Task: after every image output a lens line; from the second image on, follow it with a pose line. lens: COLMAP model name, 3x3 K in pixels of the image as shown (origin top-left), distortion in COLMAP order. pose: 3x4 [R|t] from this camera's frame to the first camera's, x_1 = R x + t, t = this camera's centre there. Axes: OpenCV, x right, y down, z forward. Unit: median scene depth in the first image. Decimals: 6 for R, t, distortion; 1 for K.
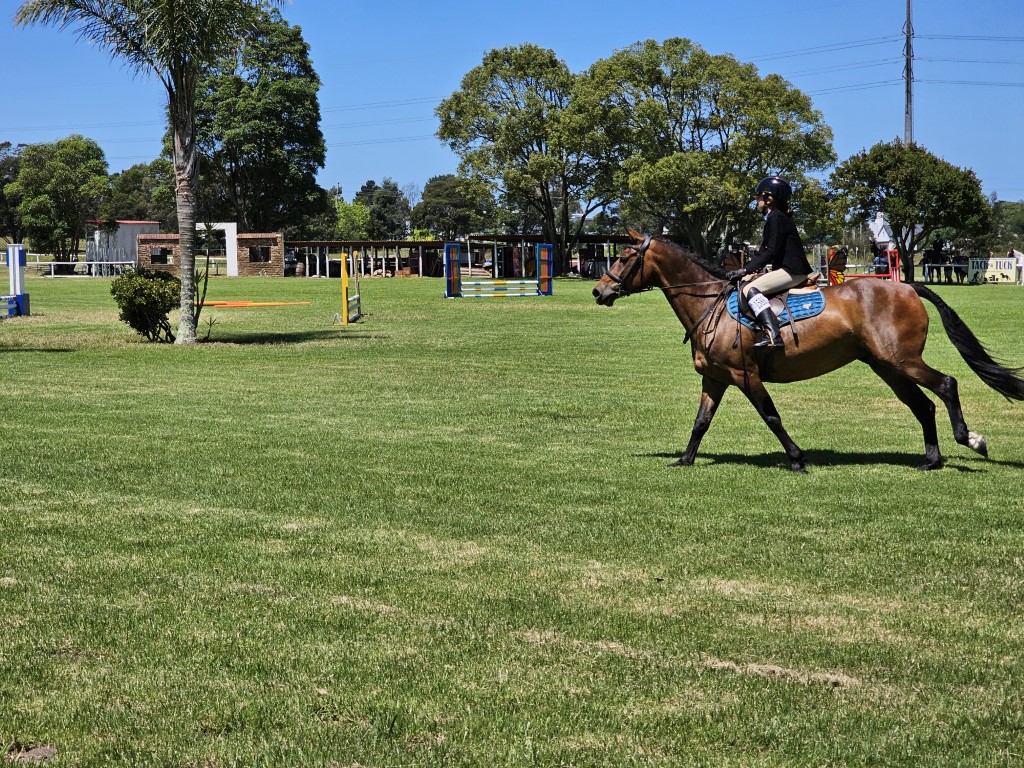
lens RADIAL K [[2021.4, 0, 512.0], [0, 2021.4, 384.0], [0, 0, 1]] dist [-0.006226, 0.169312]
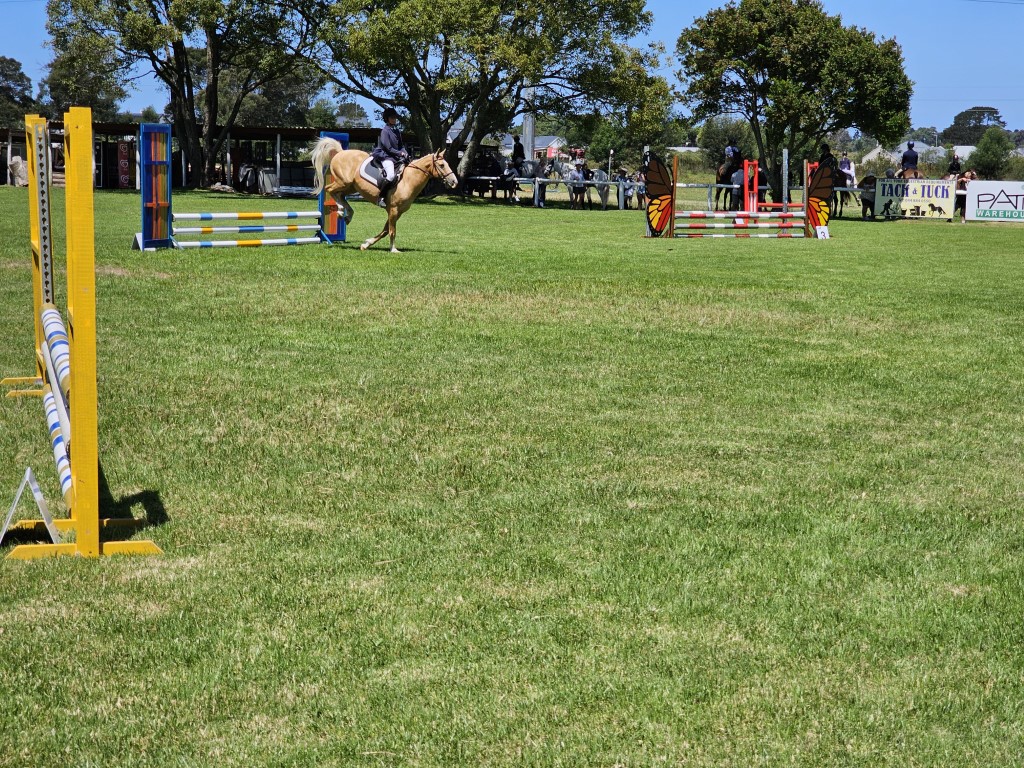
lens RADIAL K [[2021.4, 0, 512.0], [0, 2021.4, 384.0], [0, 0, 1]] dist [-0.006226, 0.169312]
pose [[0.969967, -0.000302, 0.243238, -0.044710], [-0.011048, 0.998912, 0.045297, -0.024935], [-0.242987, -0.046624, 0.968908, 0.402817]]
